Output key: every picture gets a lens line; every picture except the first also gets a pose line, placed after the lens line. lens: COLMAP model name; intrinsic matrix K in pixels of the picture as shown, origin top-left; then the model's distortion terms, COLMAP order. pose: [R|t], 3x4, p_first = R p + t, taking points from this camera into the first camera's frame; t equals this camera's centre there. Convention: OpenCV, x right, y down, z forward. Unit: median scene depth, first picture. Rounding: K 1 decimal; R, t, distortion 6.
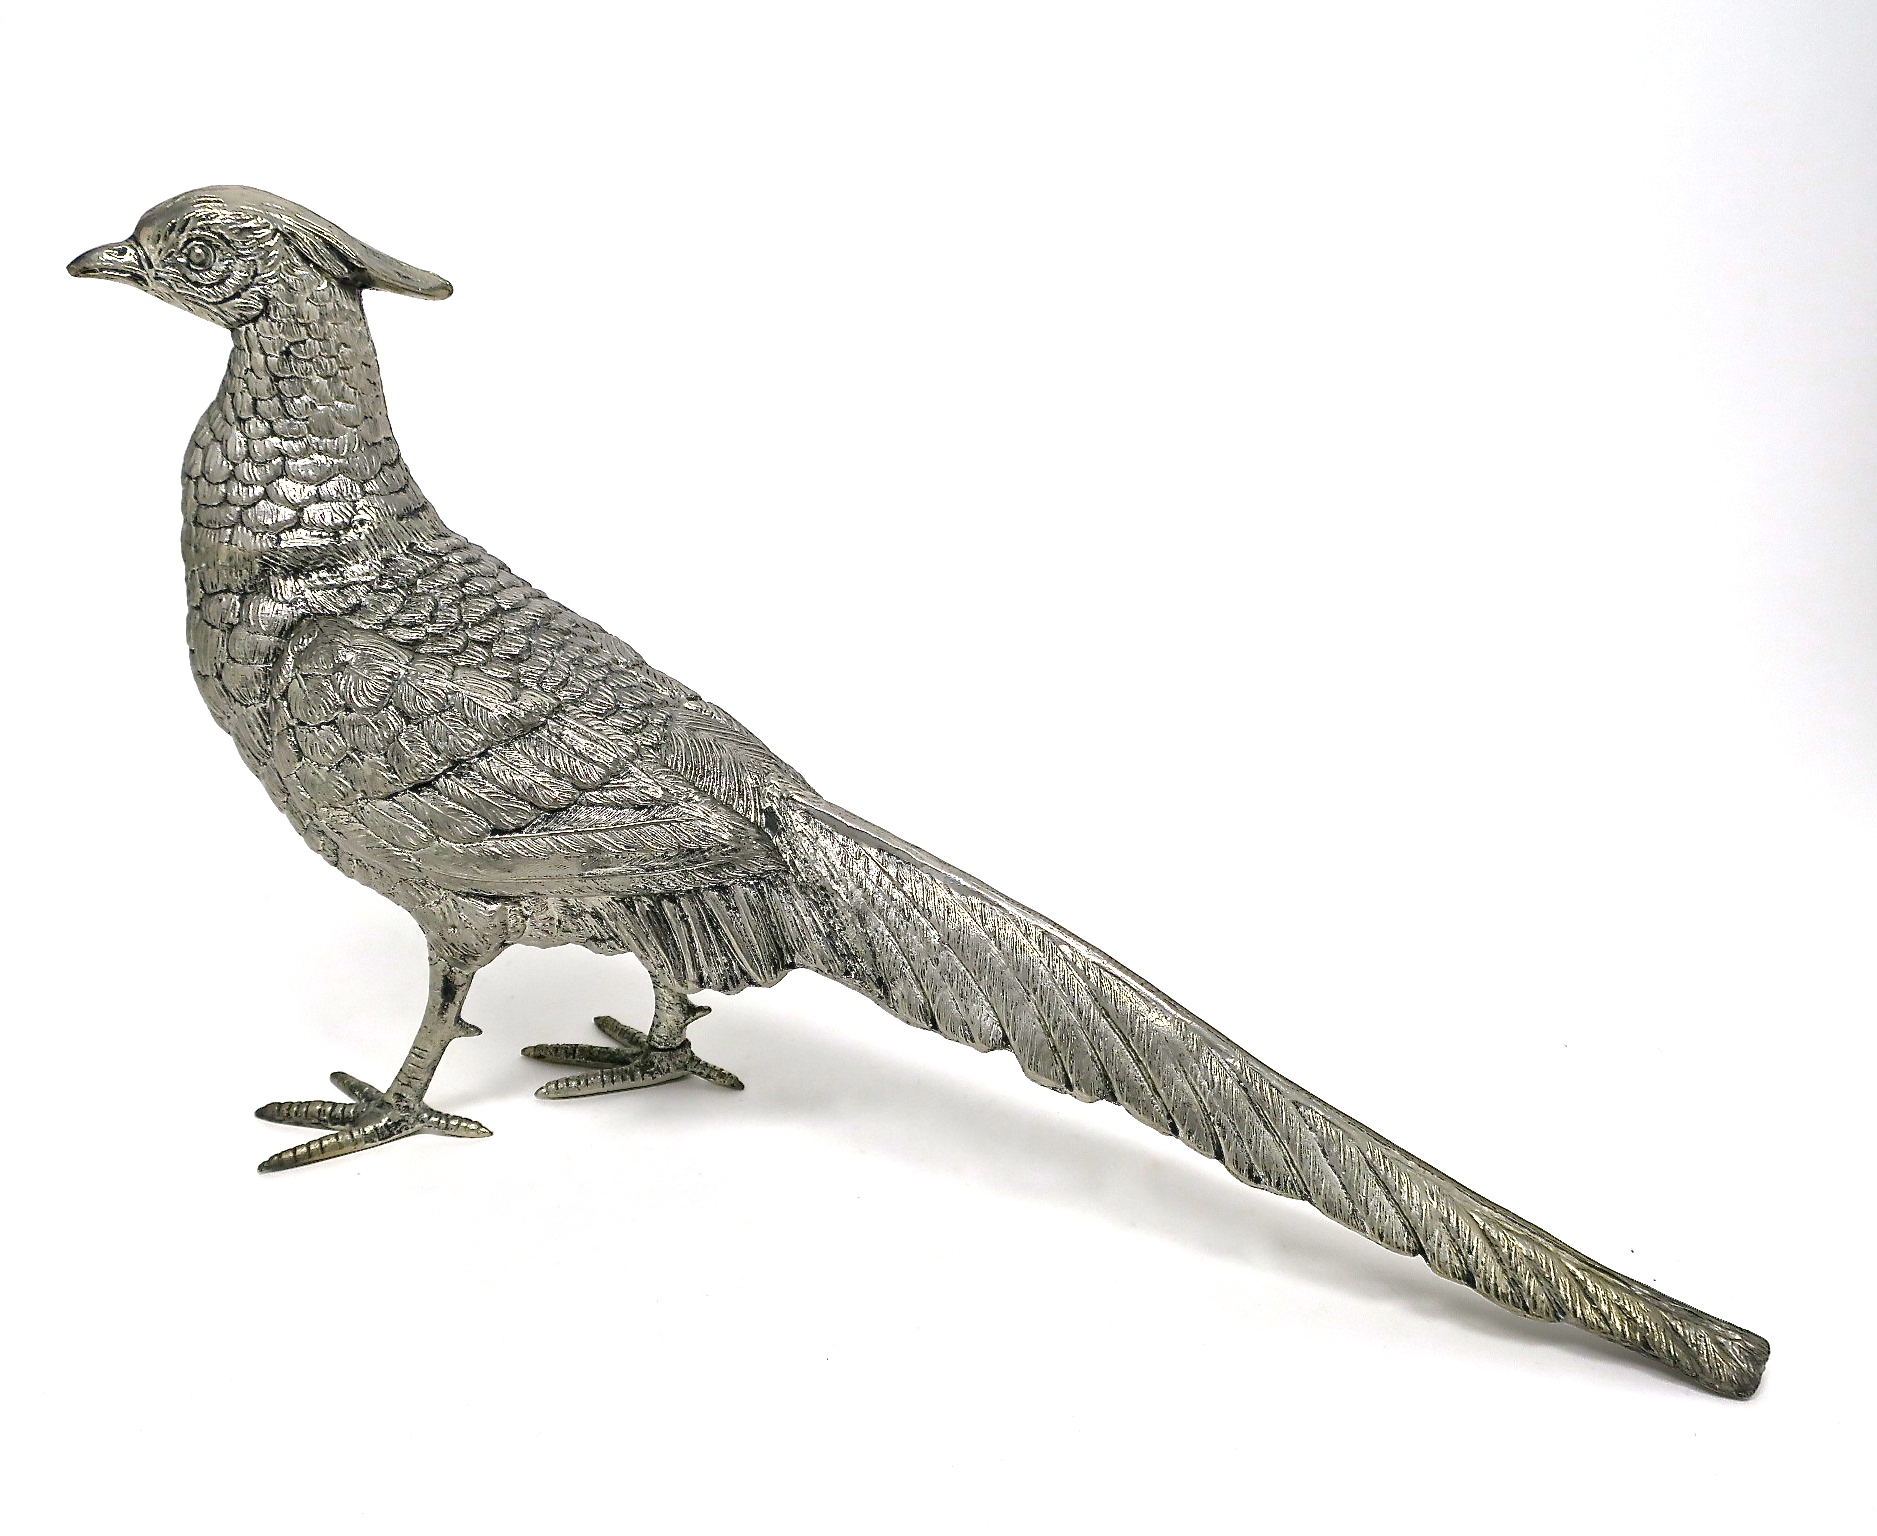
lens RADIAL K [[1800.4, 0, 938.5], [0, 1800.4, 768.0], [0, 0, 1]] dist [0.012376, 0.016365]
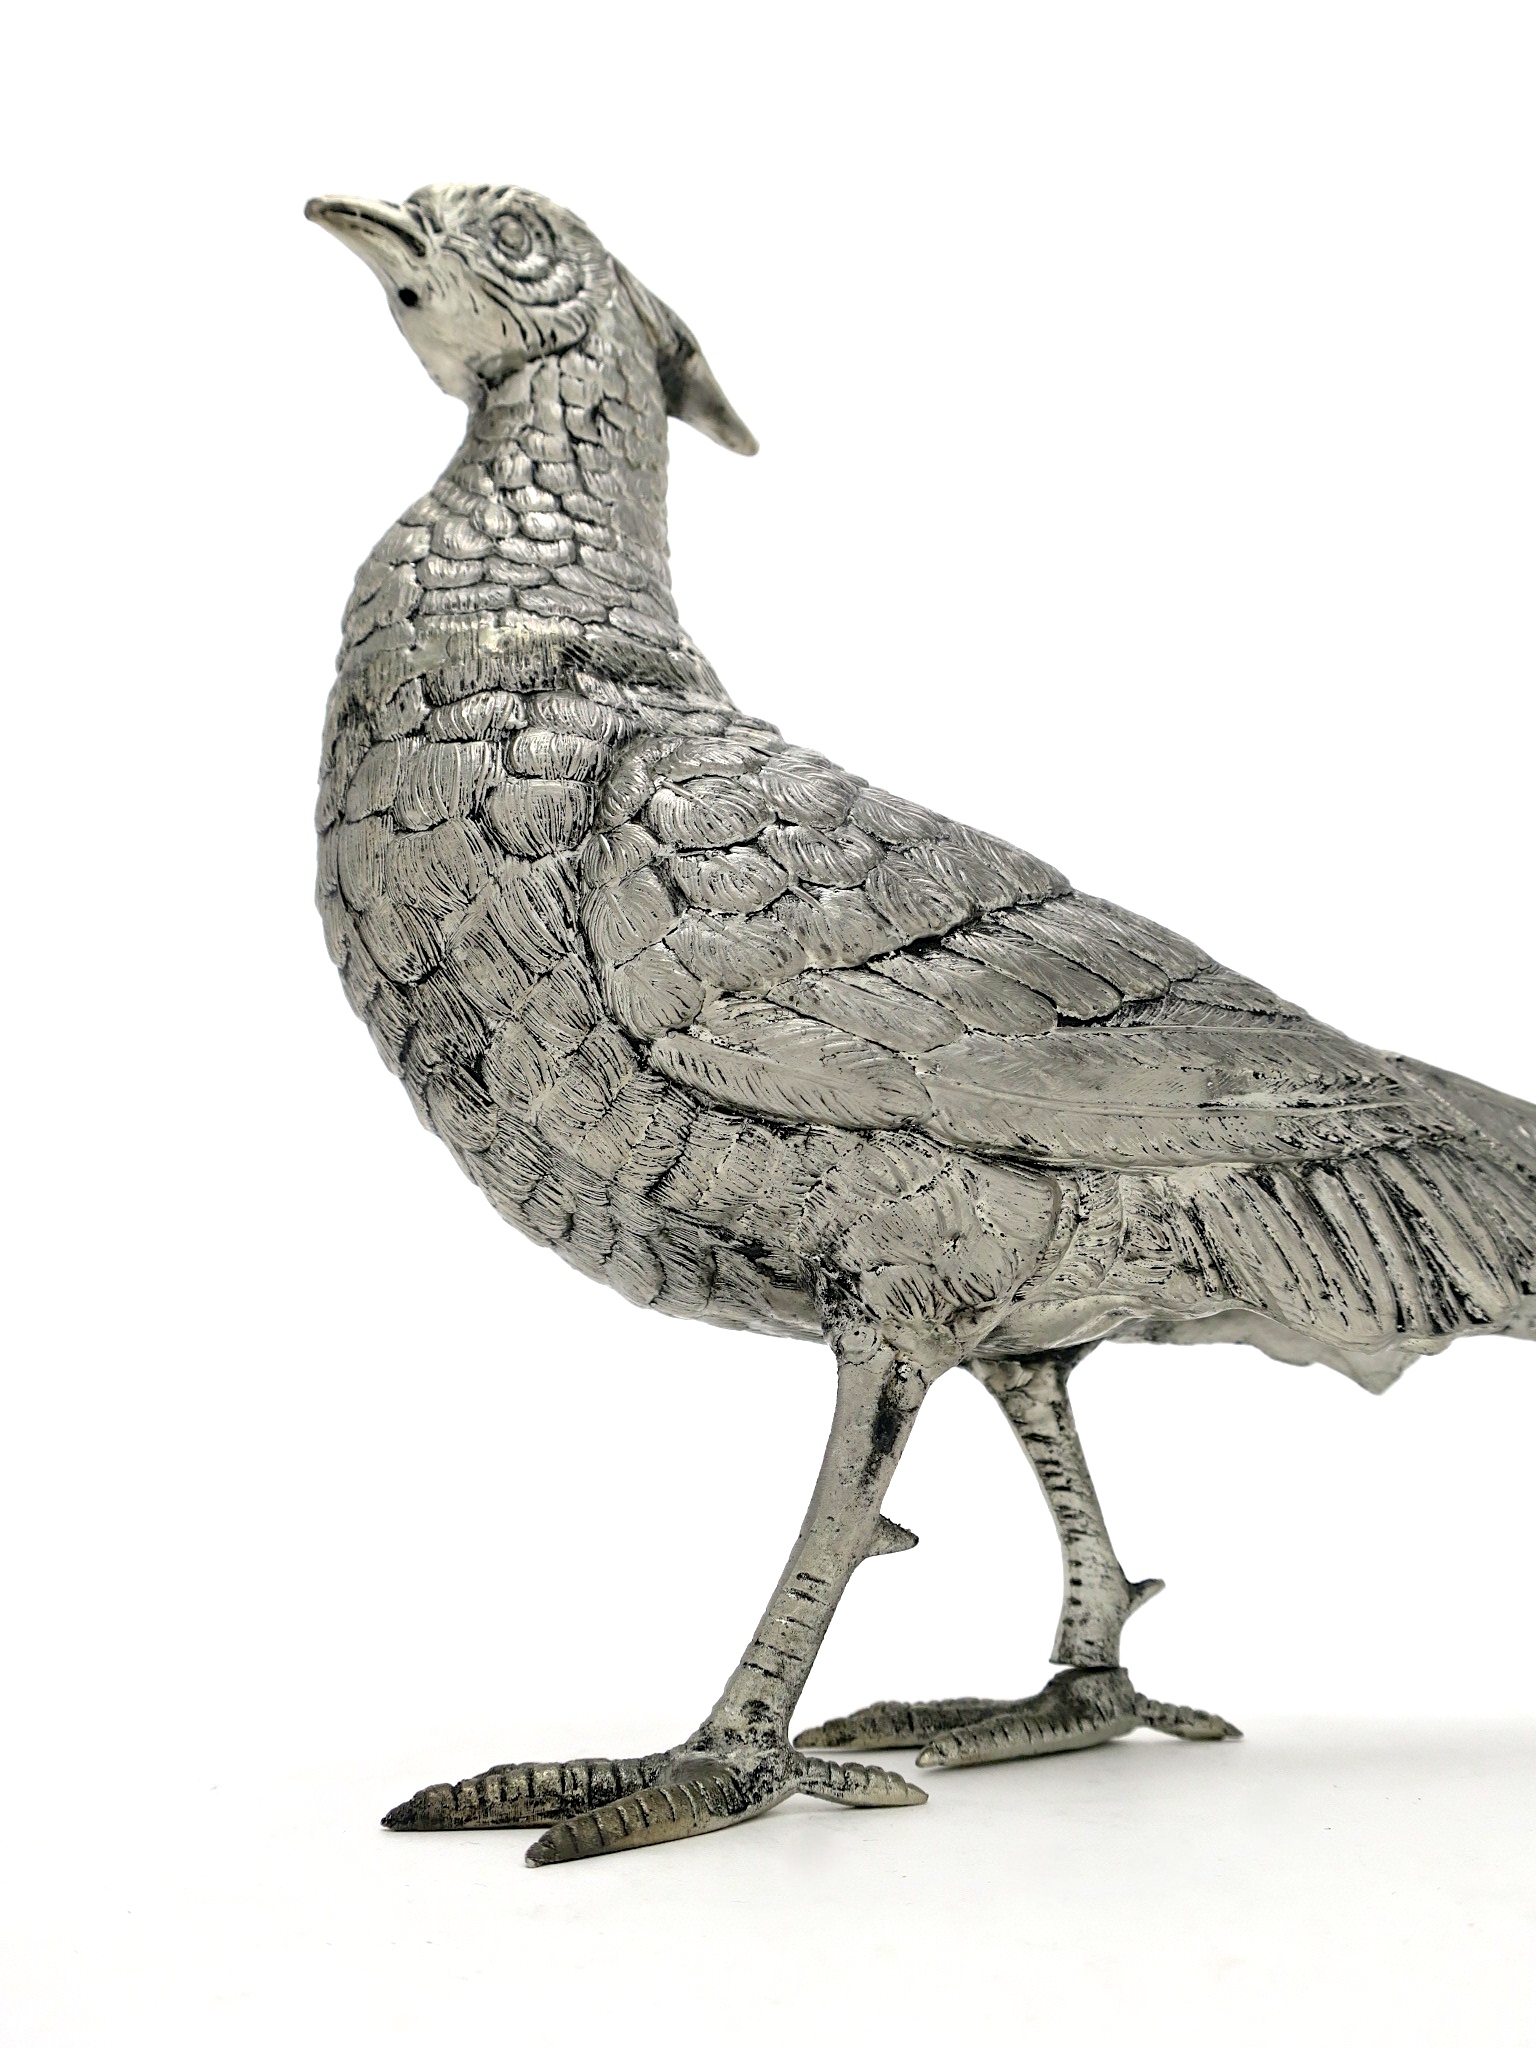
lens RADIAL K [[1796.3, 0, 768.0], [0, 1796.3, 1024.0], [0, 0, 1]] dist [0.007188, 0.003072]
pose [[0.918922, 0.082053, 0.385810, -0.531351], [0.158926, 0.818195, -0.552540, 0.319621], [-0.361006, 0.569056, 0.738817, 0.615608]]
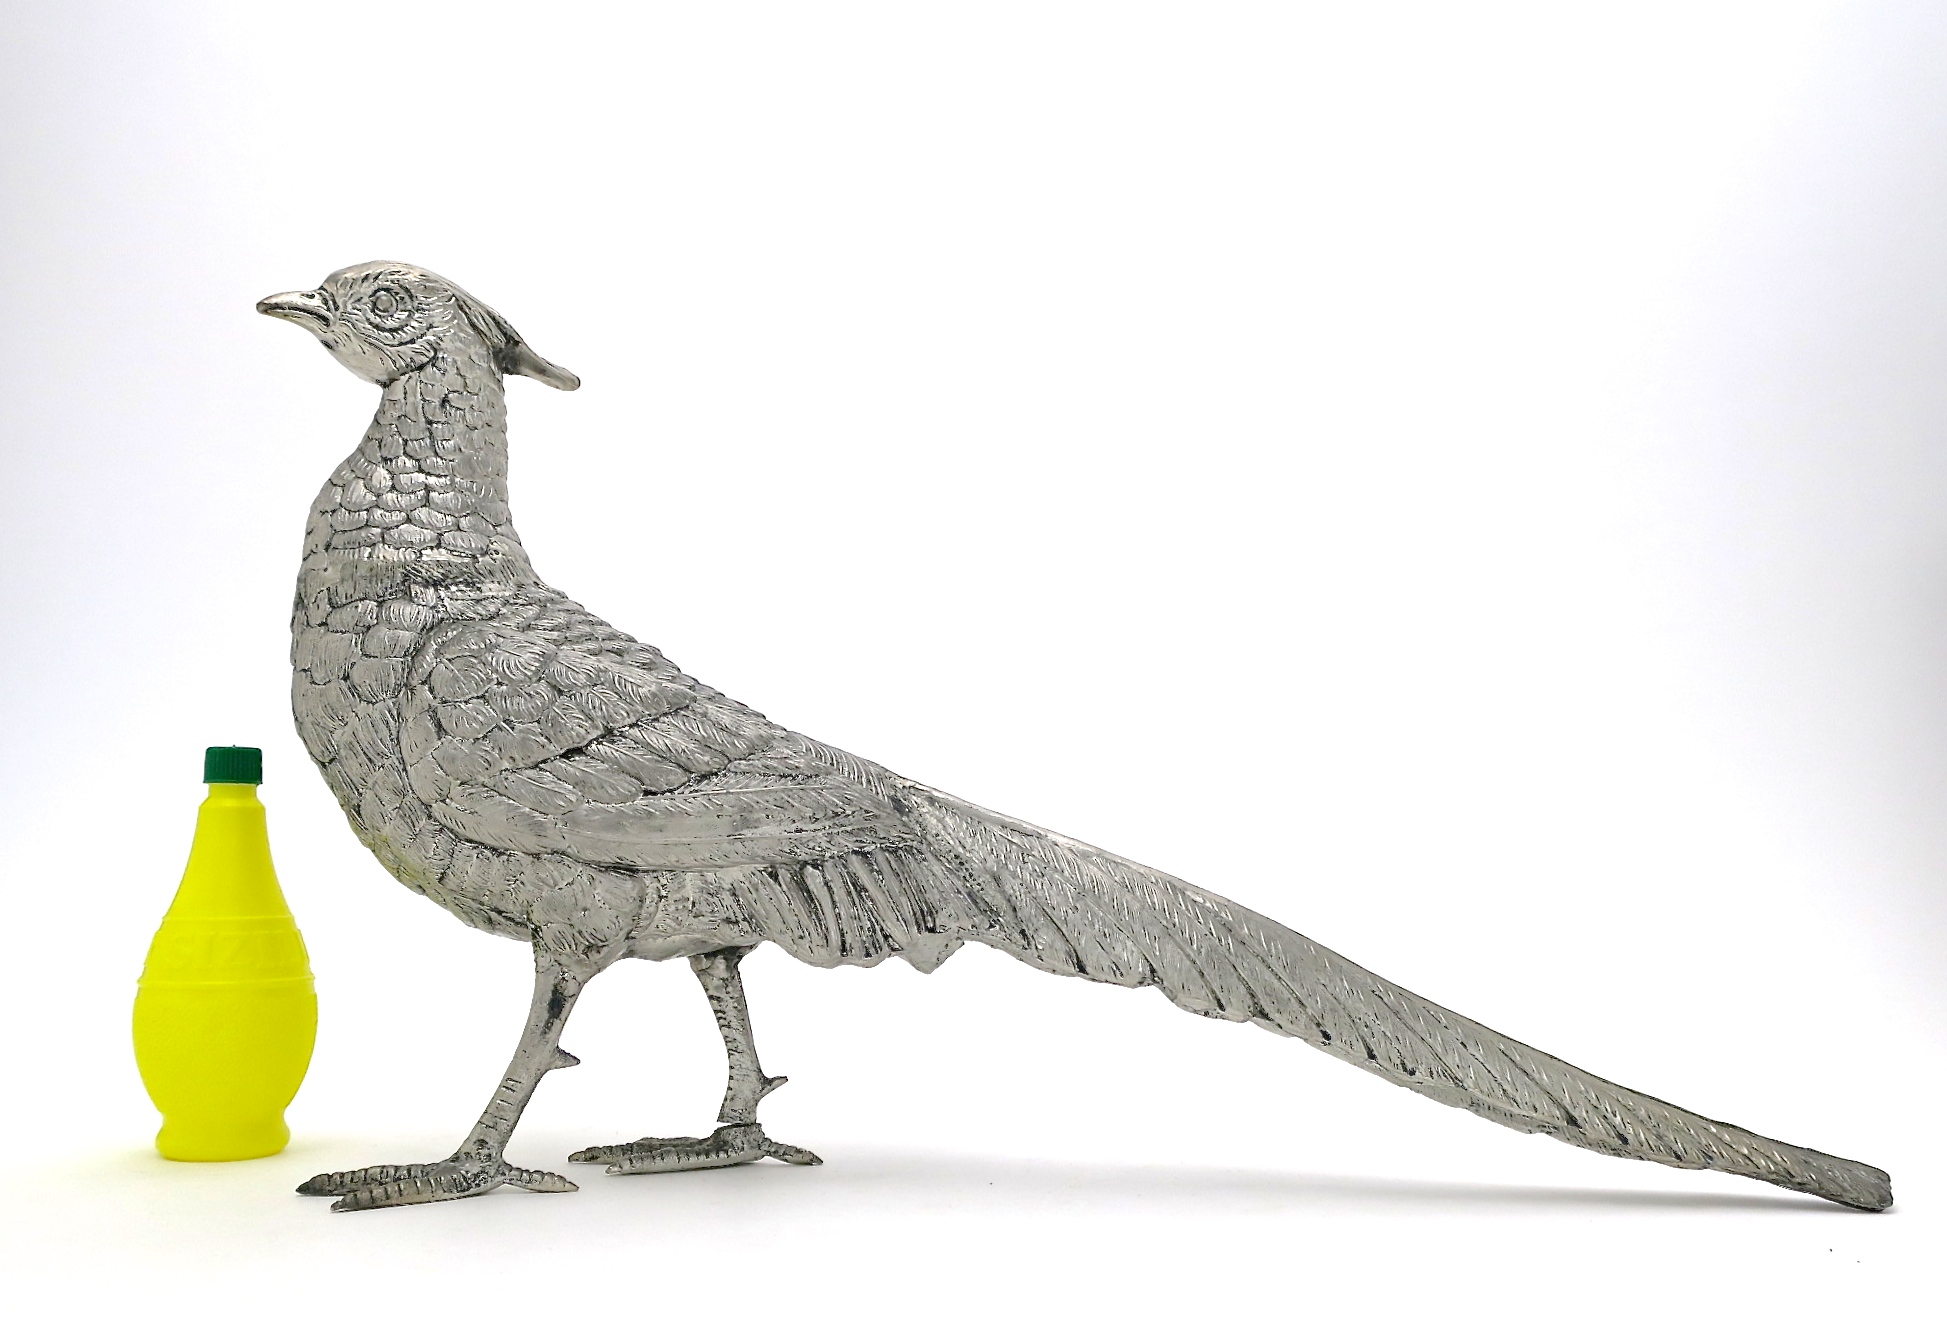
lens RADIAL K [[1806.0, 0, 968.5], [0, 1806.0, 732.3], [0, 0, 1]] dist [0.006286, 0.010019]
pose [[0.965464, 0.020384, 0.259738, -0.330650], [0.097795, 0.895685, -0.433803, 0.456641], [-0.241486, 0.444222, 0.862758, 0.059923]]
